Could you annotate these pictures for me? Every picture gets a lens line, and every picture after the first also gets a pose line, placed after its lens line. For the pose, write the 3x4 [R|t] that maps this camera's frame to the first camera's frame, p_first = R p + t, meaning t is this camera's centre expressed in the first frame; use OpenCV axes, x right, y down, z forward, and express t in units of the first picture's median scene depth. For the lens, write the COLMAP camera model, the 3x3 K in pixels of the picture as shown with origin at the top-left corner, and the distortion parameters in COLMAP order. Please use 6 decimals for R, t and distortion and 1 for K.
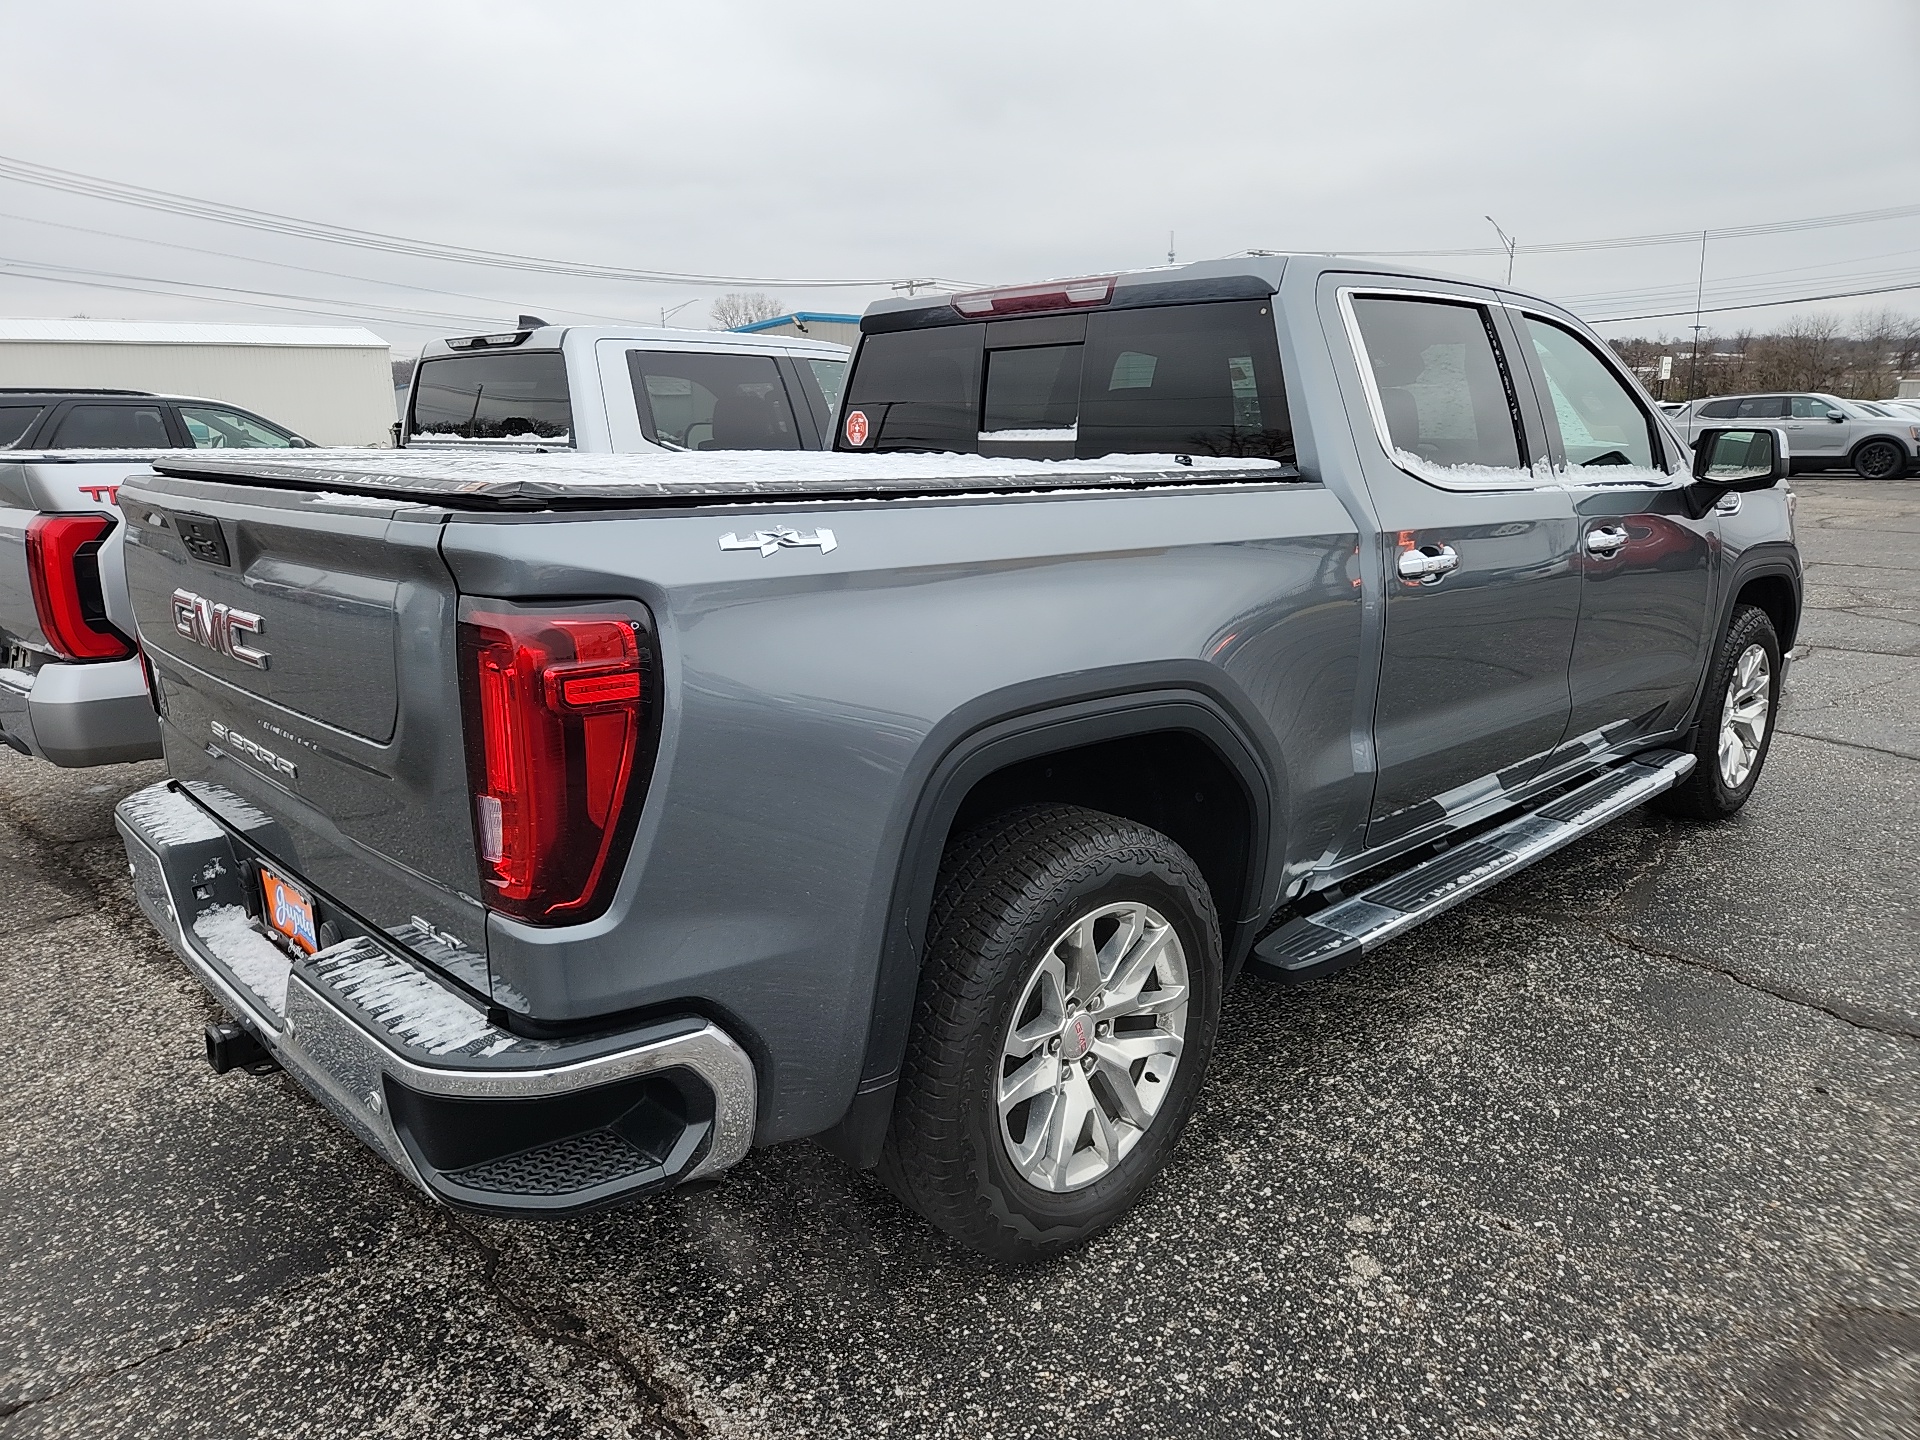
lens RADIAL K [[1278.5, 0, 952.7], [0, 1278.5, 722.2], [0, 0, 1]] dist [0.040984, -0.039029]
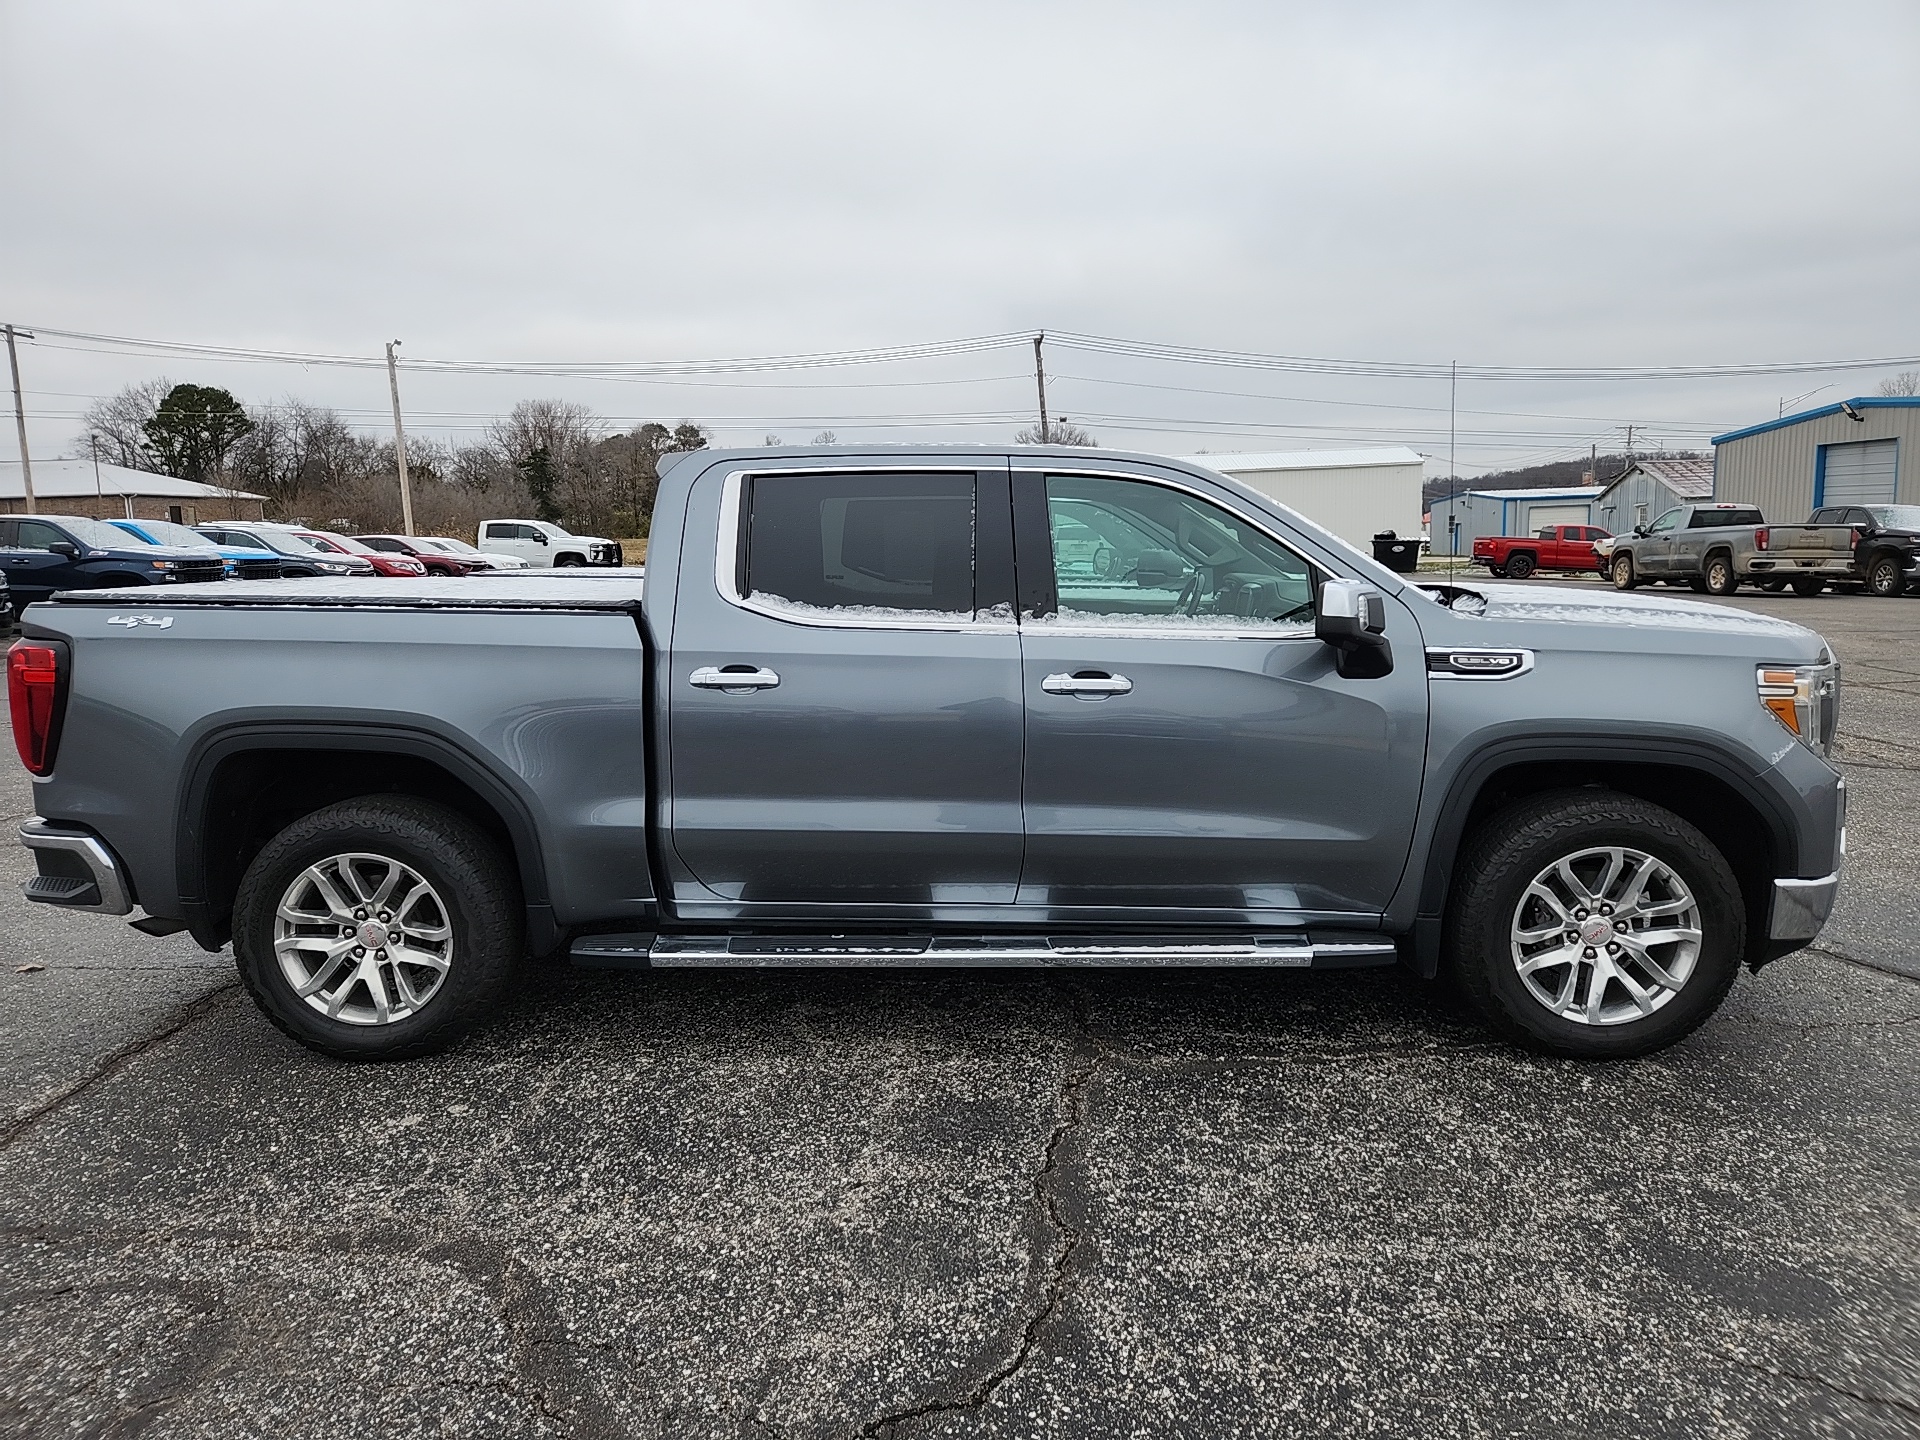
lens RADIAL K [[1278.5, 0, 962.8], [0, 1278.5, 723.2], [0, 0, 1]] dist [0.040984, -0.039029]
pose [[0.722630, 0.107016, -0.682901, 1.773688], [-0.158787, 0.987223, -0.013319, -0.122507], [0.672750, 0.118060, 0.730390, 0.274517]]
